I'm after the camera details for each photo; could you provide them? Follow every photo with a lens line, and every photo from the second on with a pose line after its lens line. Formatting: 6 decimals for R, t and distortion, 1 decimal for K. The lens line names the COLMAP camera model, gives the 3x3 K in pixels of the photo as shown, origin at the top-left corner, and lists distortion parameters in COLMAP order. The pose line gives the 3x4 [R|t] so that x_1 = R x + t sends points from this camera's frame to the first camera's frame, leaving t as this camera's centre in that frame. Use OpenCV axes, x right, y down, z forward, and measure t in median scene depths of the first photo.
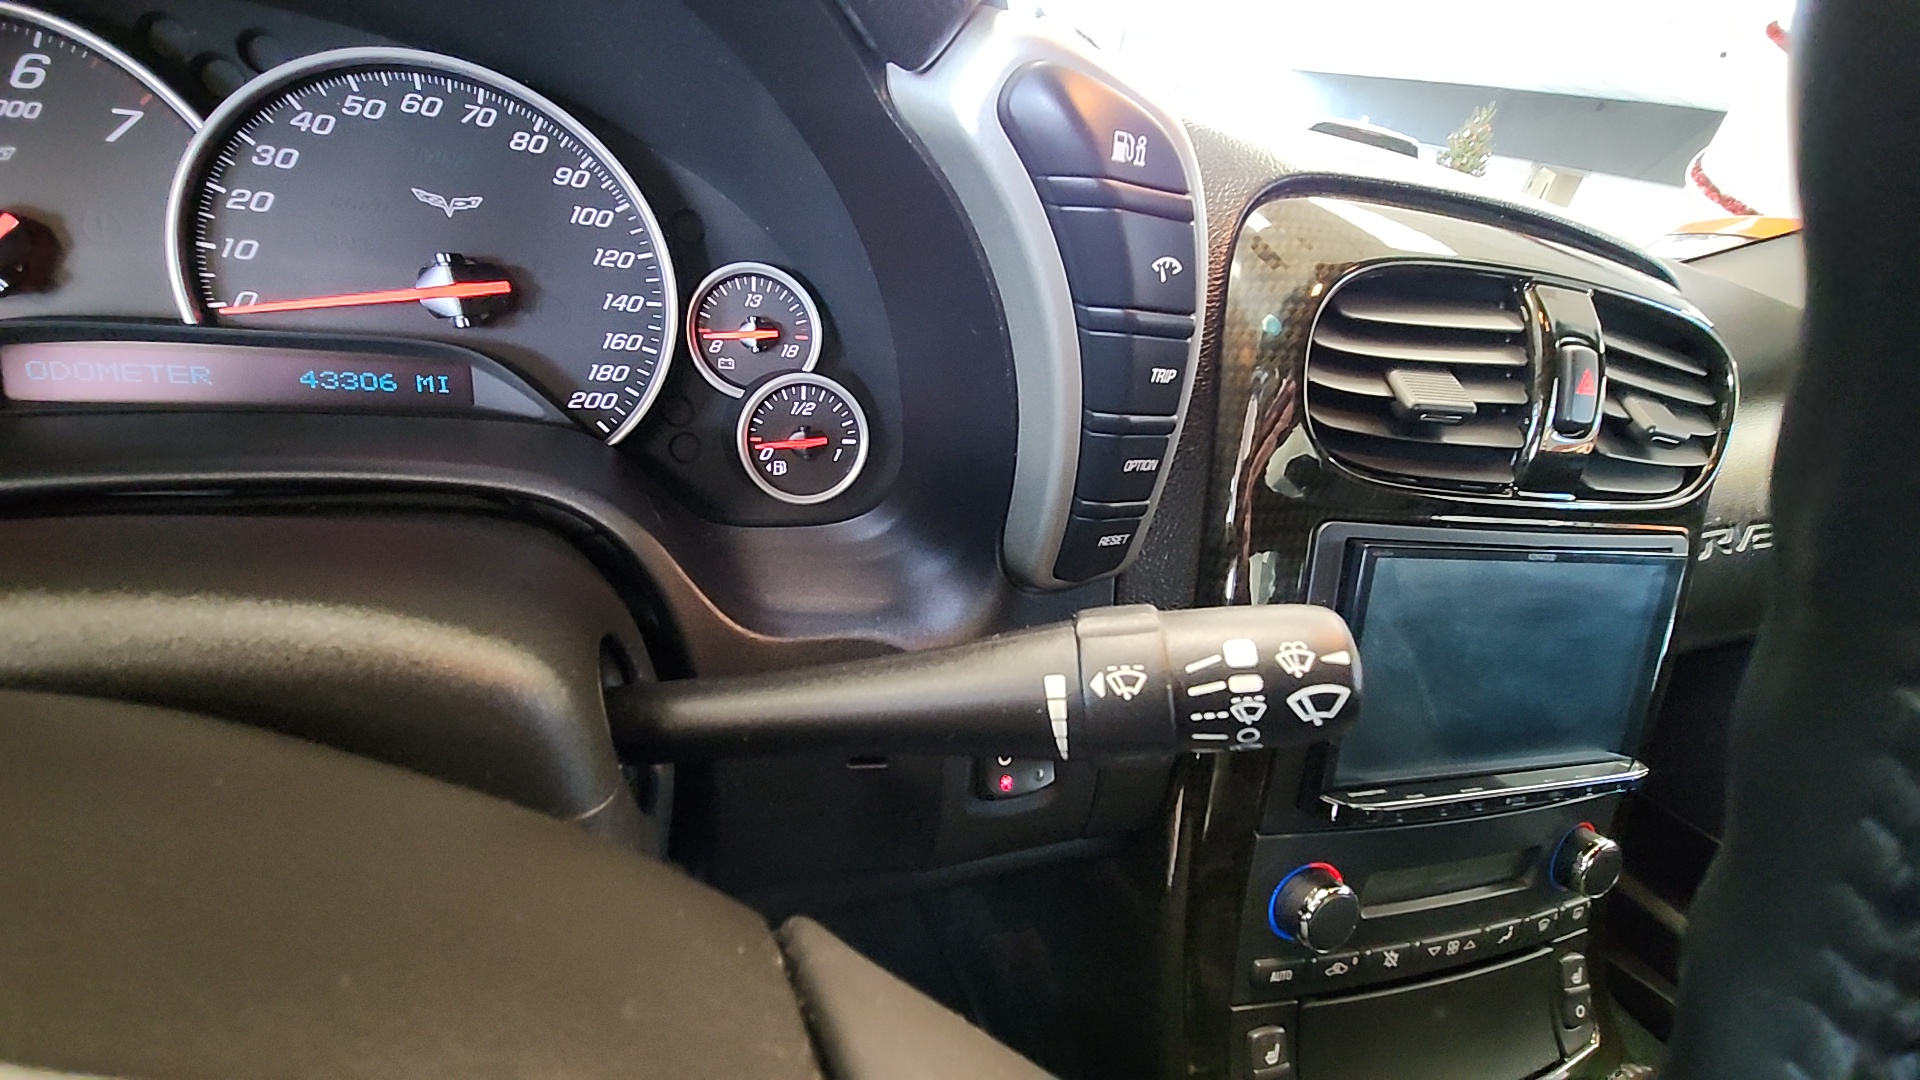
lens RADIAL K [[774.1, 0, 942.5], [0, 774.1, 552.9], [0, 0, 1]] dist [0.004840, -0.000401]
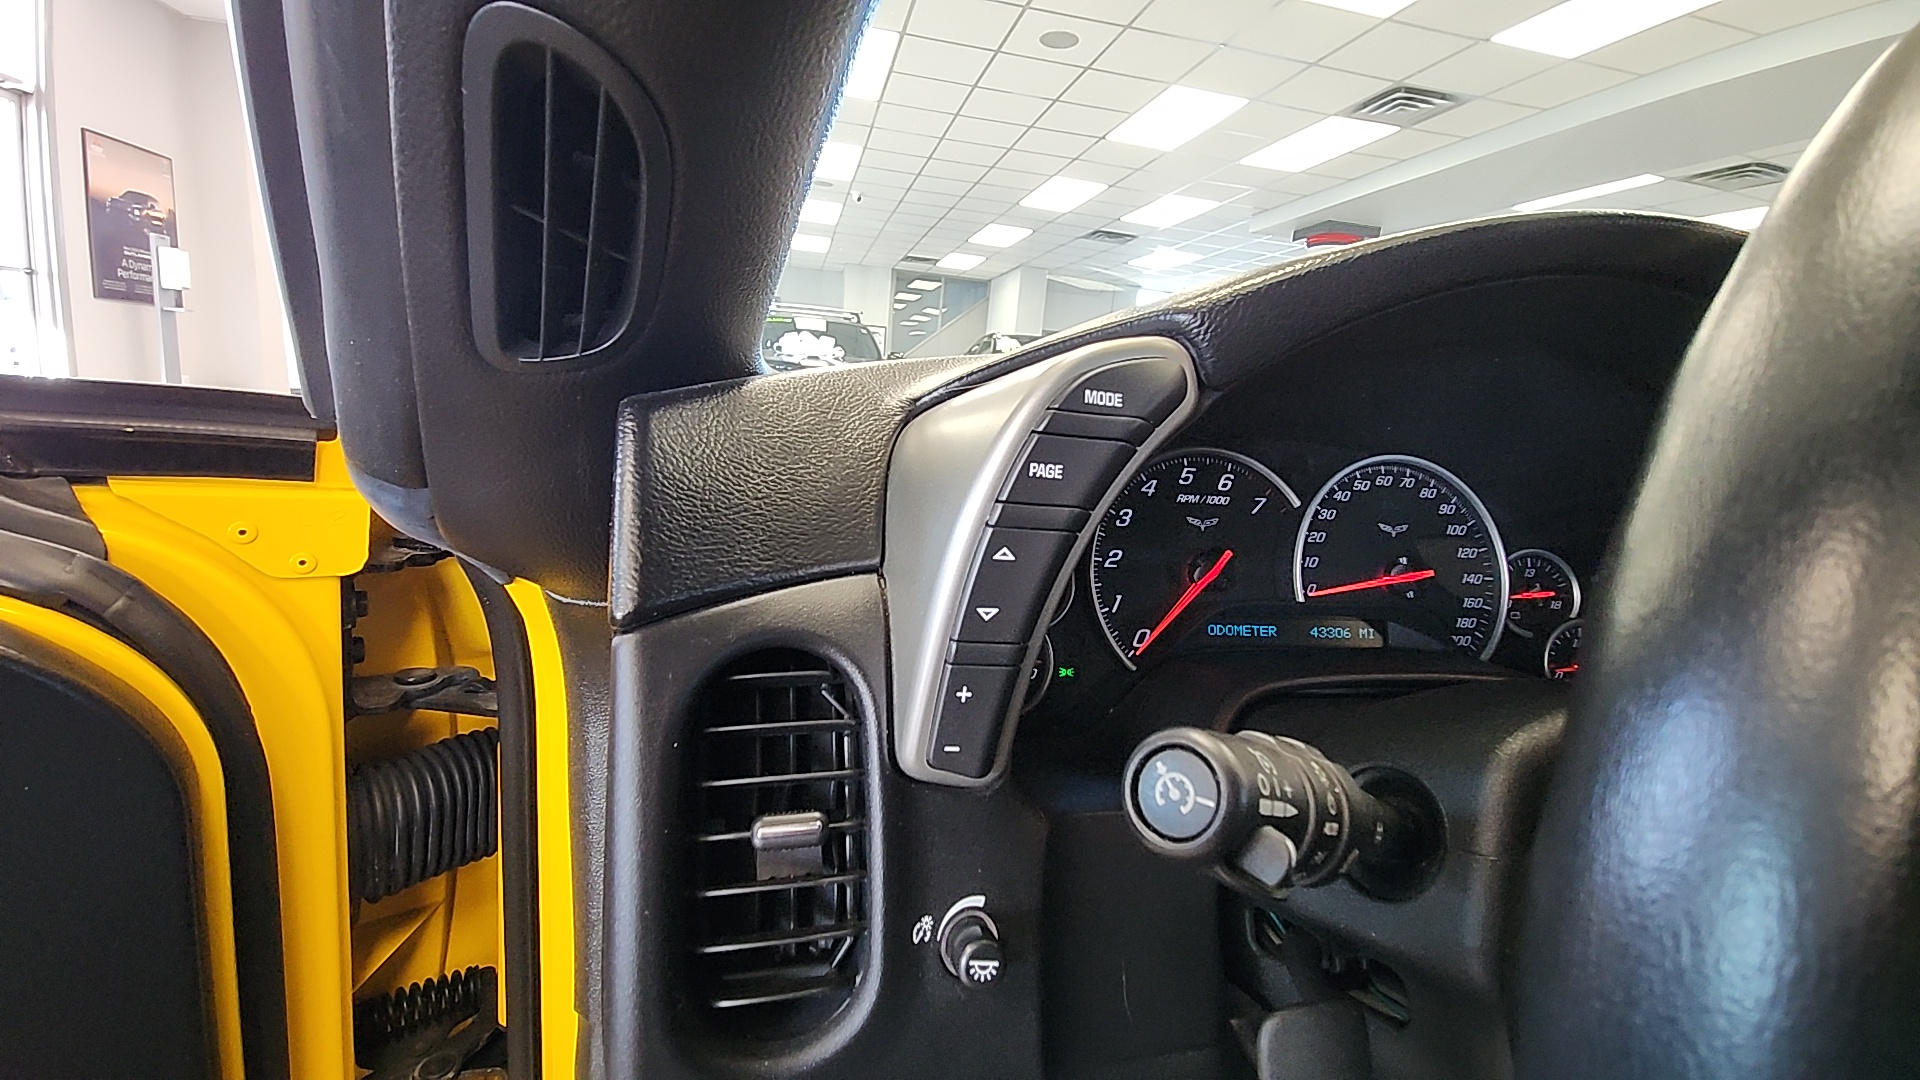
lens RADIAL K [[774.1, 0, 942.5], [0, 774.1, 552.9], [0, 0, 1]] dist [0.004840, -0.000401]
pose [[0.960968, -0.075233, -0.266234, -1.110180], [-0.023197, 0.937017, -0.348513, 0.218749], [0.275685, 0.341086, 0.898698, -0.792174]]
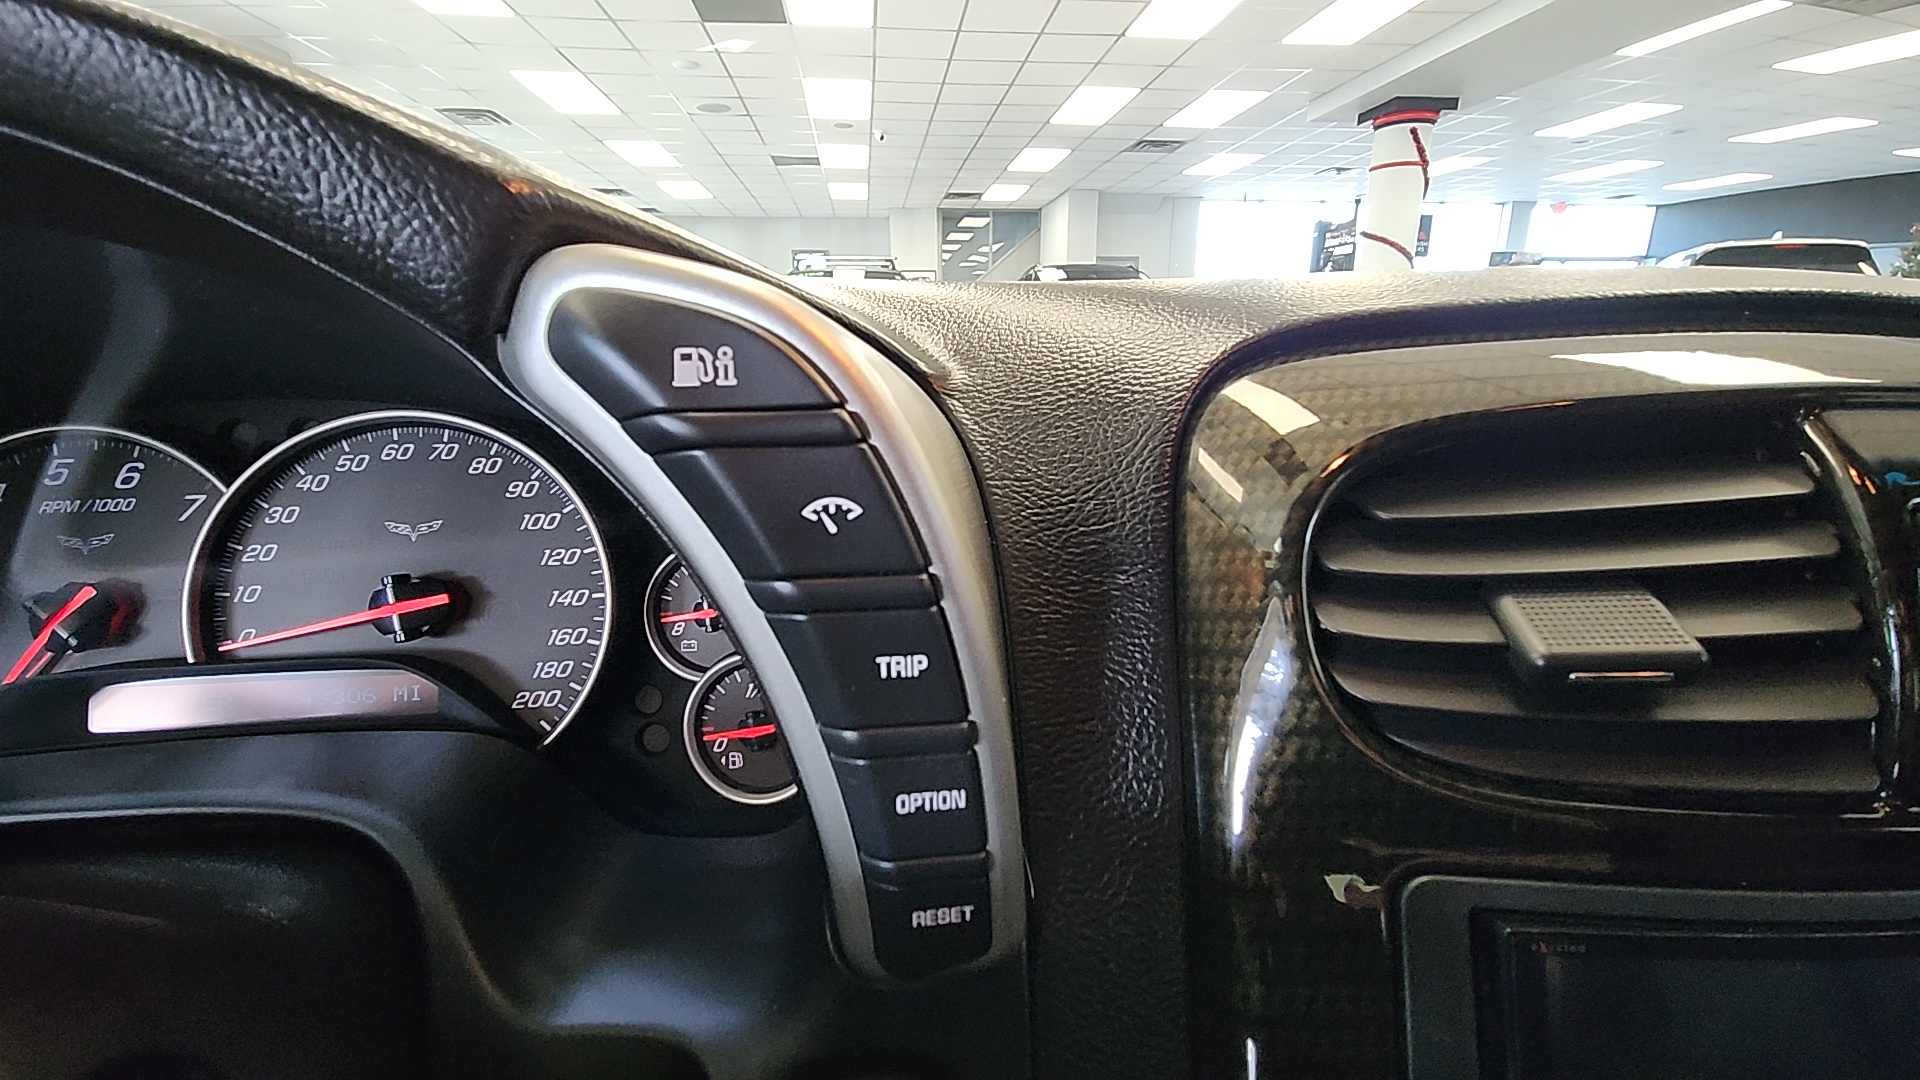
lens RADIAL K [[774.1, 0, 942.5], [0, 774.1, 552.9], [0, 0, 1]] dist [0.004840, -0.000401]
pose [[0.916287, -0.113348, -0.384148, 0.442184], [0.000253, 0.959284, -0.282445, -0.108296], [0.400522, 0.258703, 0.879008, 0.337609]]
